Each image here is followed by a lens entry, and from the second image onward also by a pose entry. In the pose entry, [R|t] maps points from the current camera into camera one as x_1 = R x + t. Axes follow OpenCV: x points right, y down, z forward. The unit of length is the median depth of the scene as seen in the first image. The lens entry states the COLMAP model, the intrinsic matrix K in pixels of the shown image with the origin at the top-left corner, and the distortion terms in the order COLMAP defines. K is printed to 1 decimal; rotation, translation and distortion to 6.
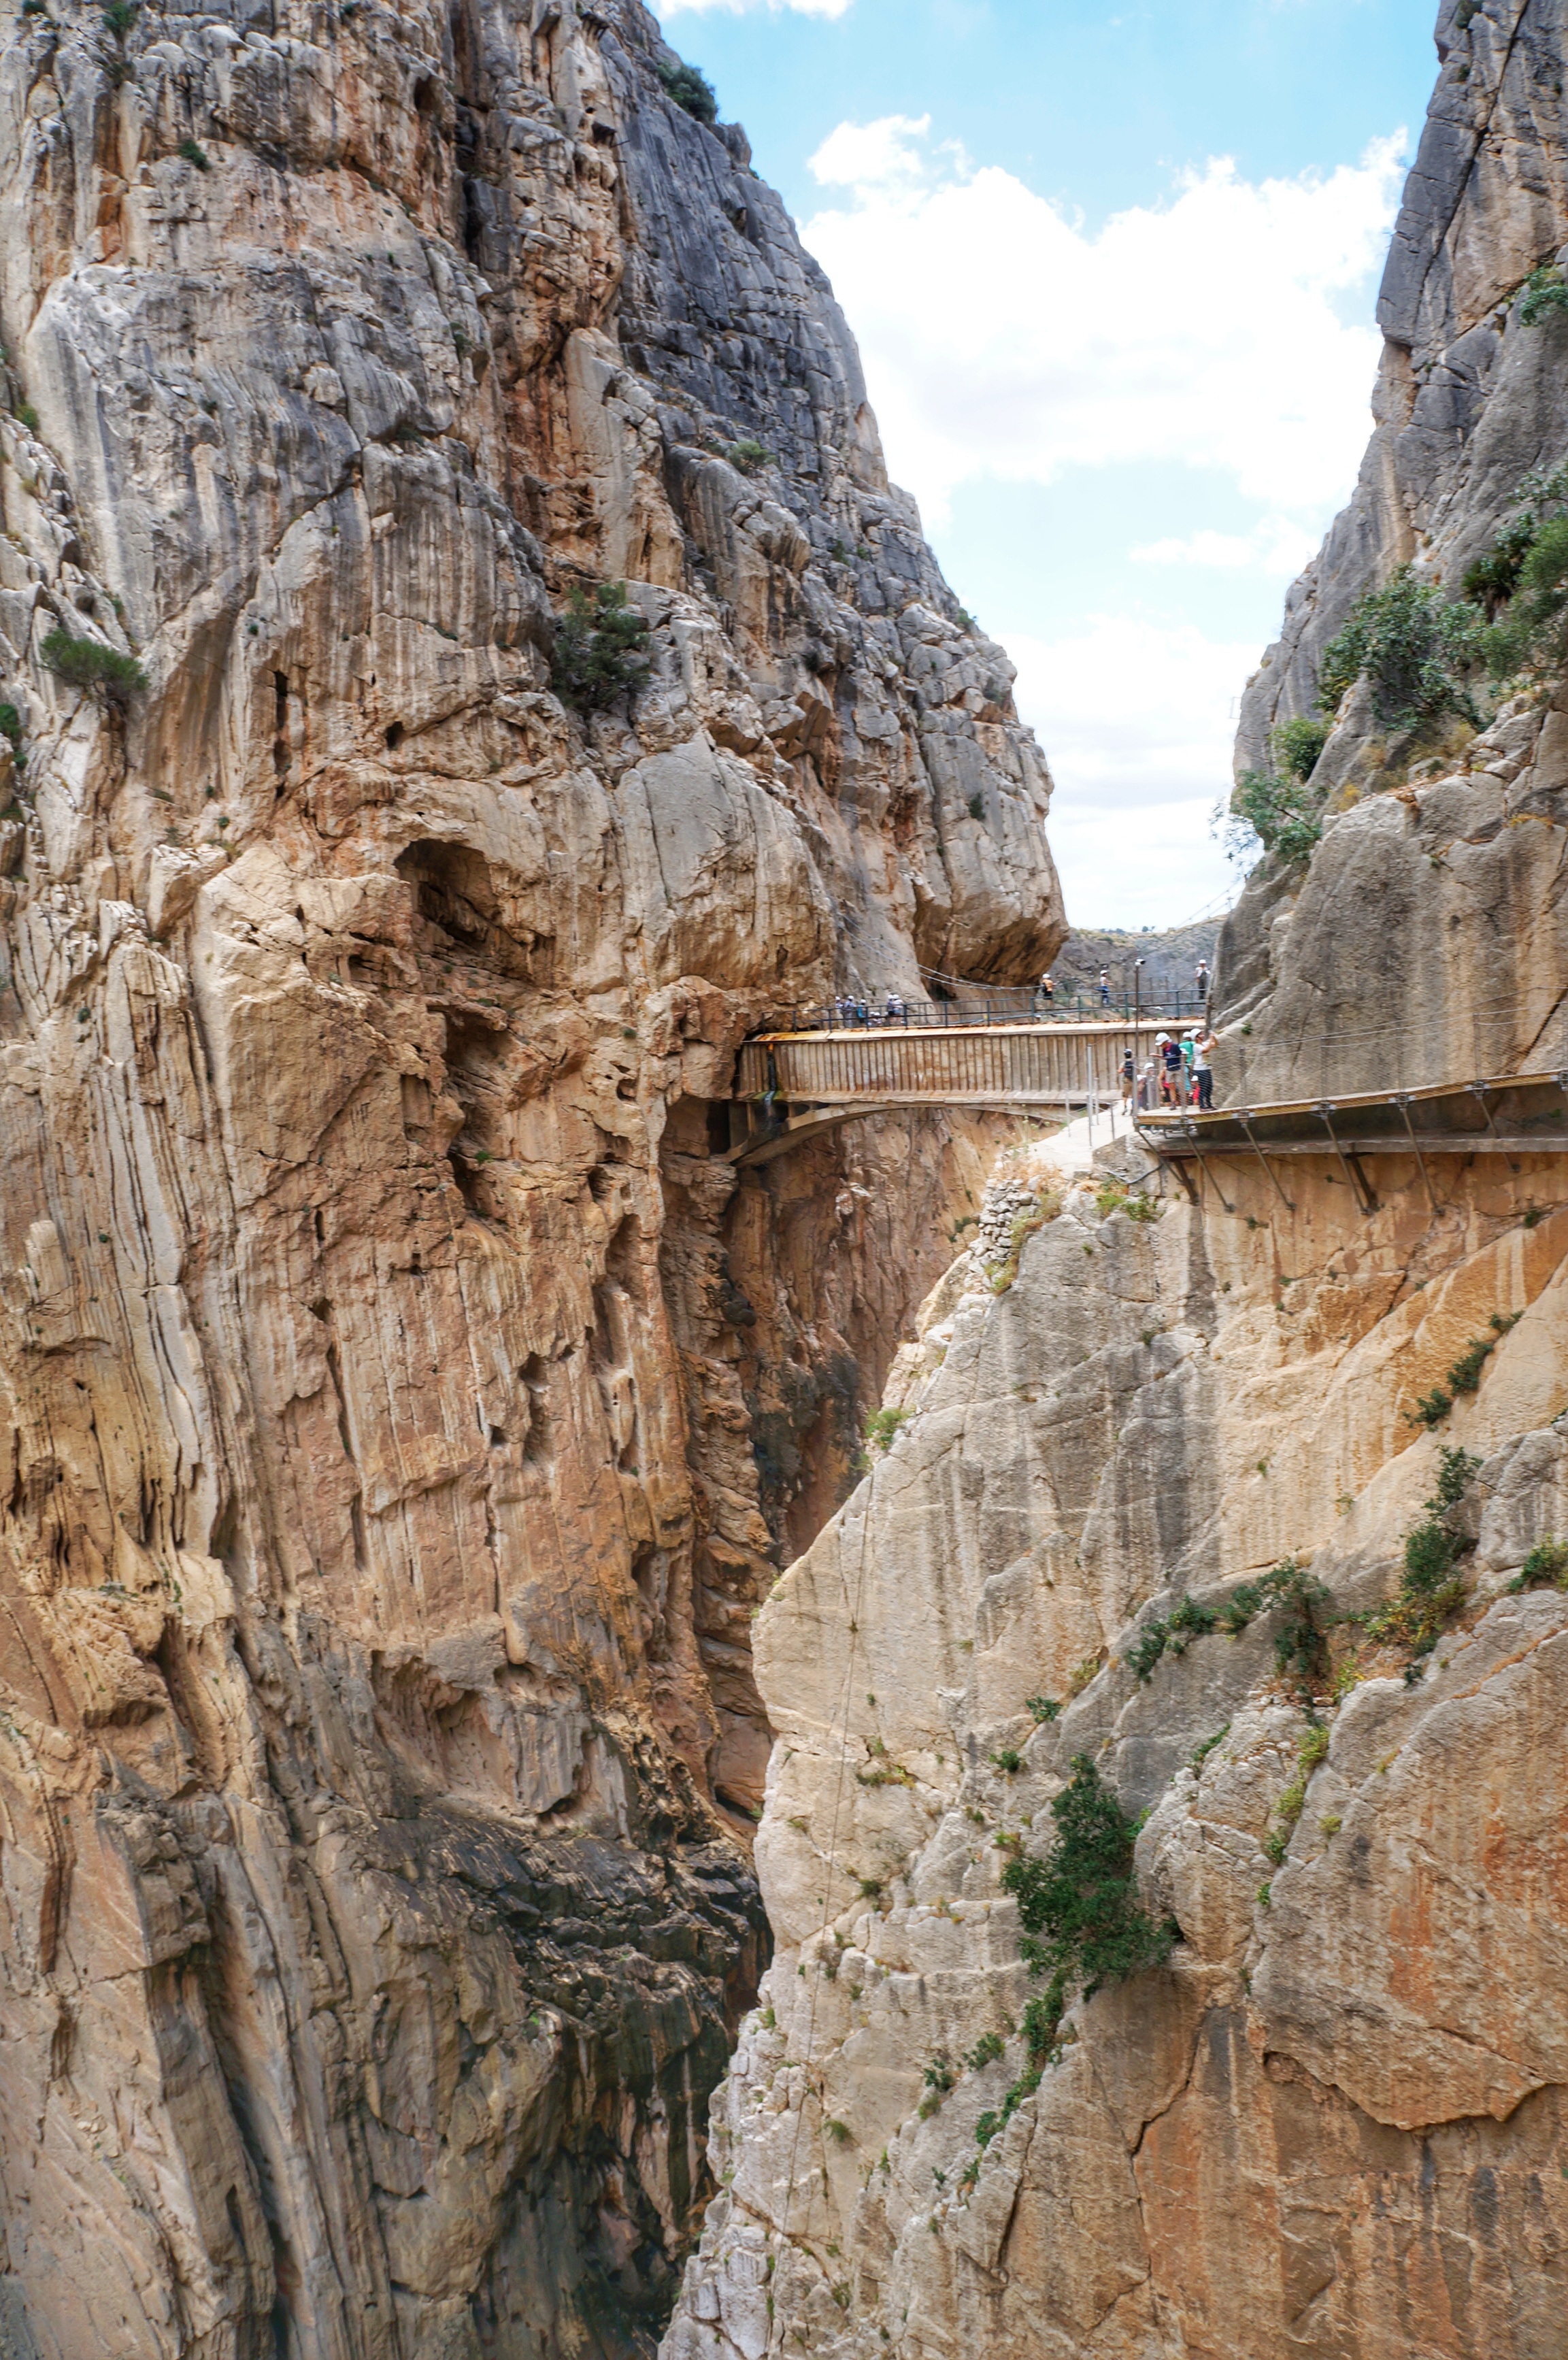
lens RADIAL K [[1828.2, 0, 787.4], [0, 1828.2, 1142.1], [0, 0, 1]] dist [-0.184095, 0.131273]
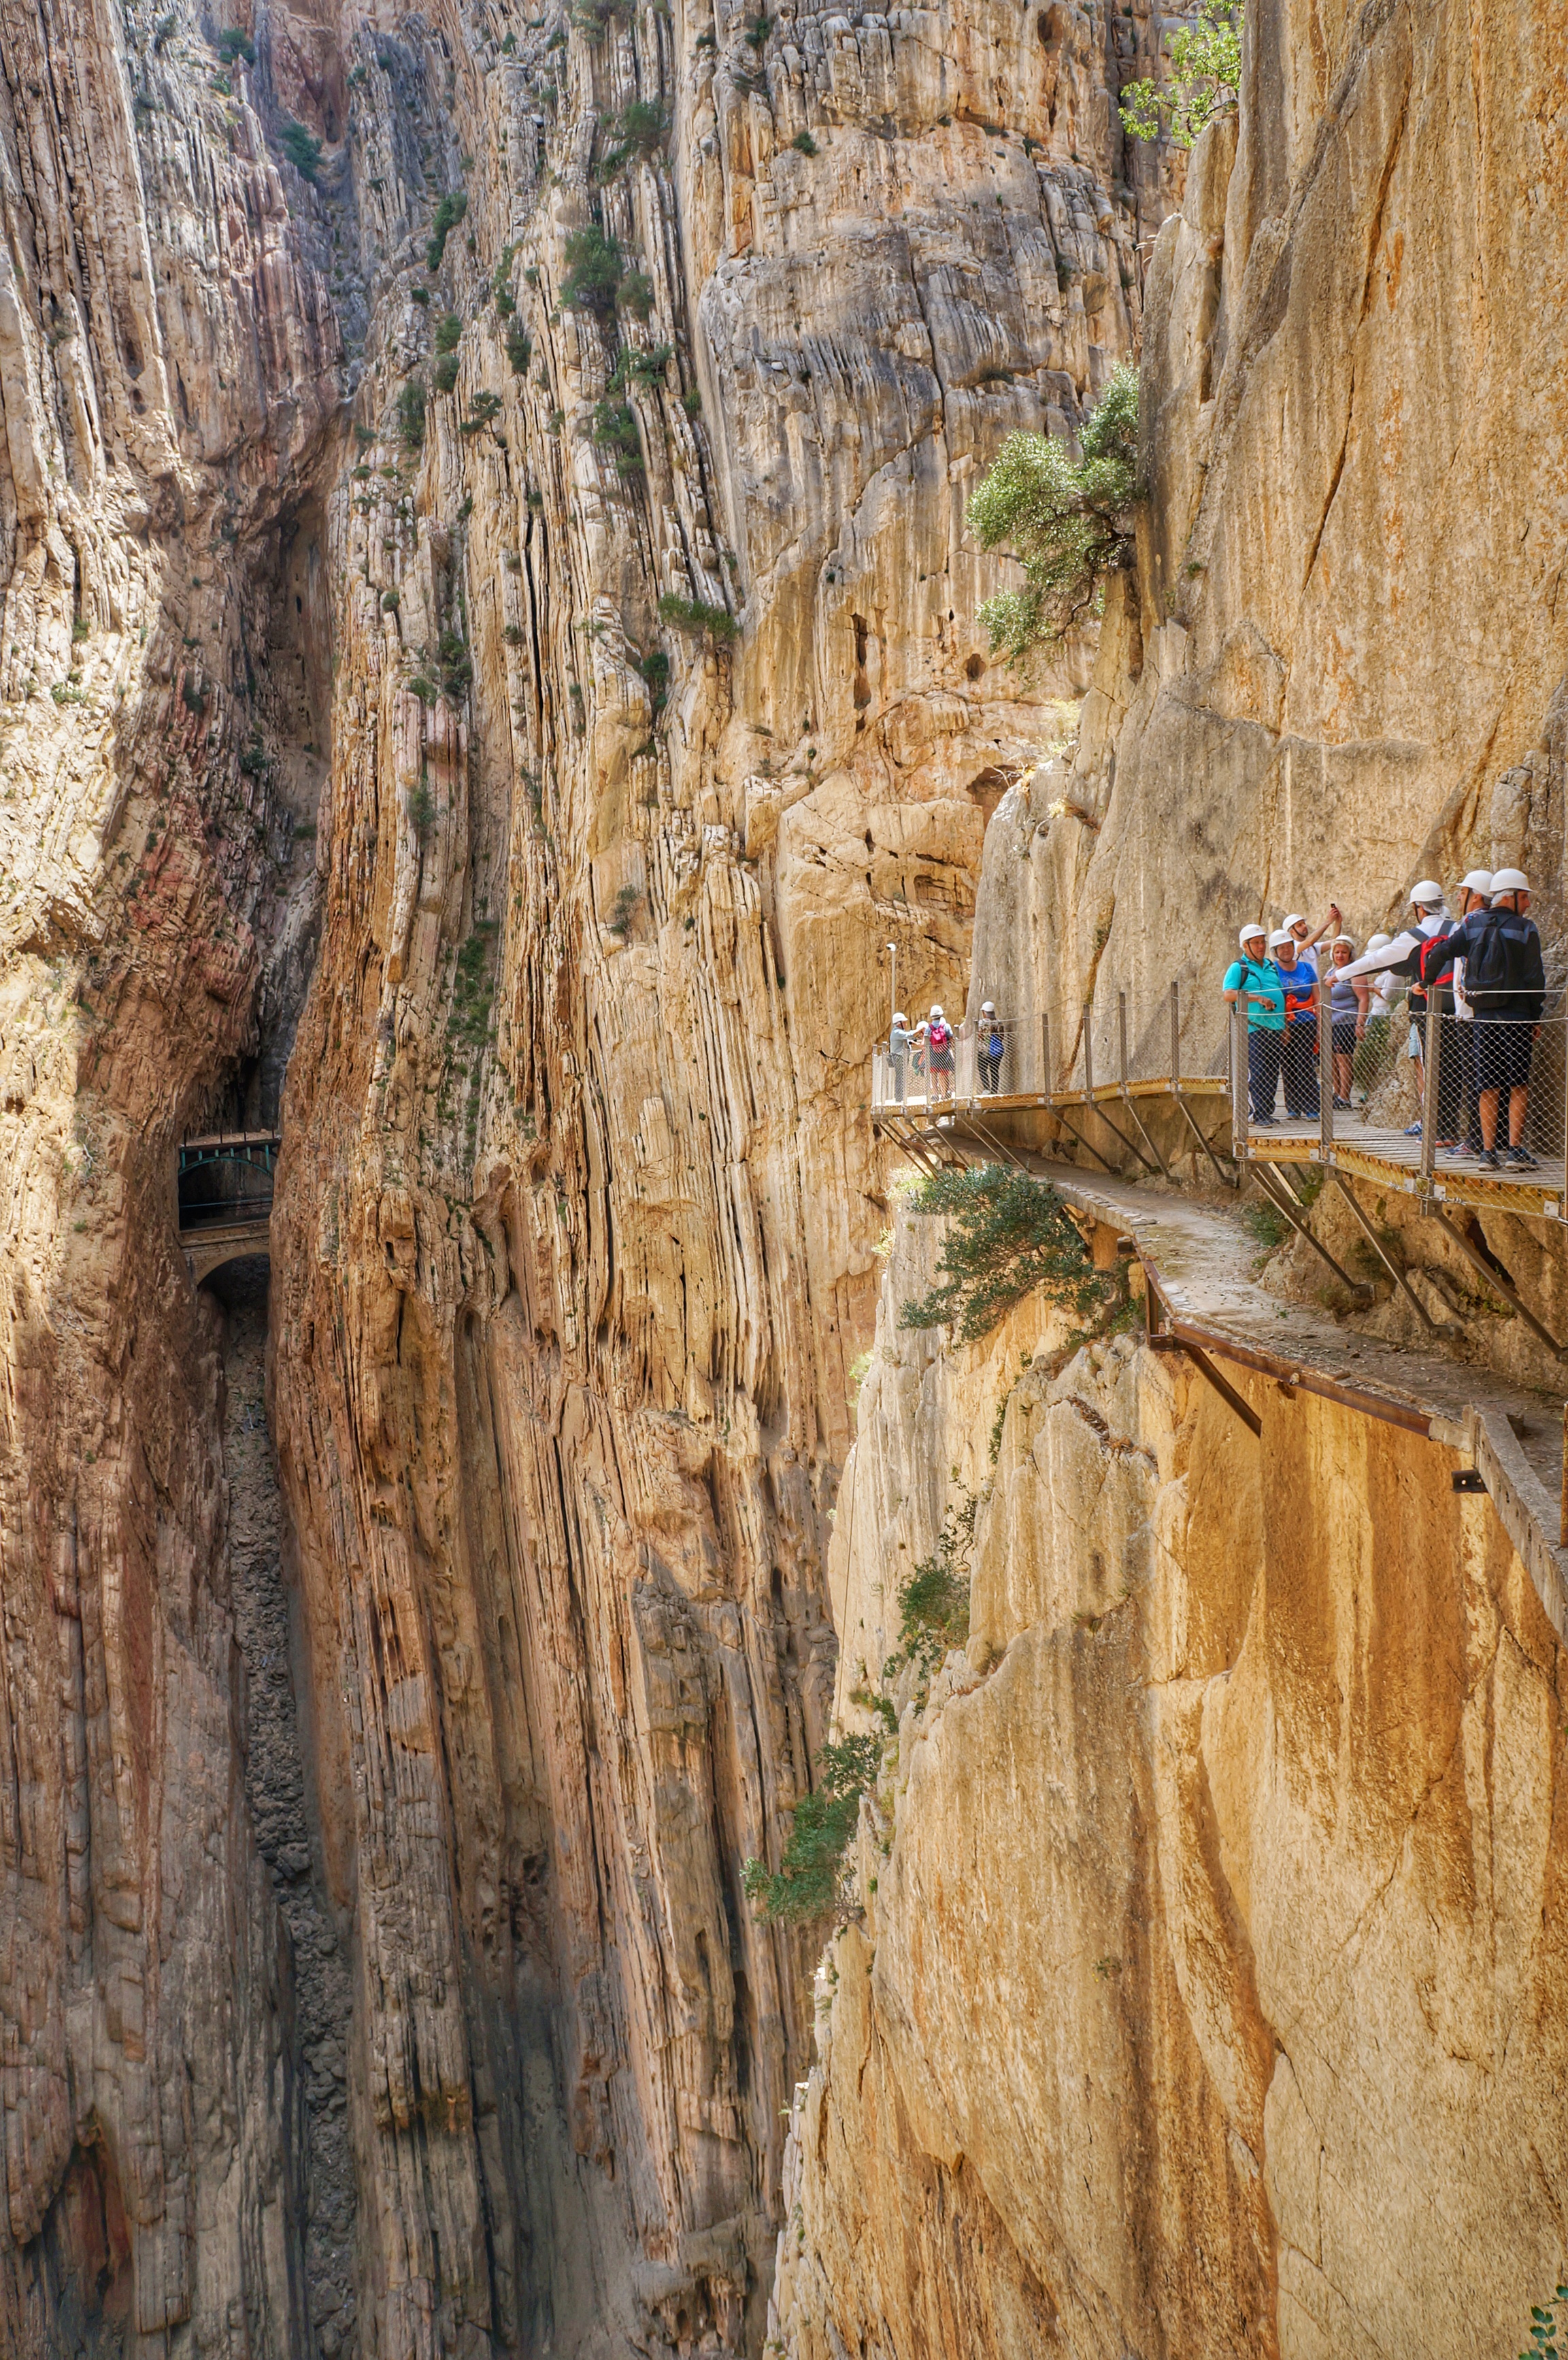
lens RADIAL K [[1828.2, 0, 787.4], [0, 1828.2, 1142.1], [0, 0, 1]] dist [-0.184095, 0.131273]
pose [[0.807085, 0.098401, -0.582177, 0.348803], [-0.056247, 0.994344, 0.090091, -0.039266], [0.587750, -0.039965, 0.808055, 0.069889]]
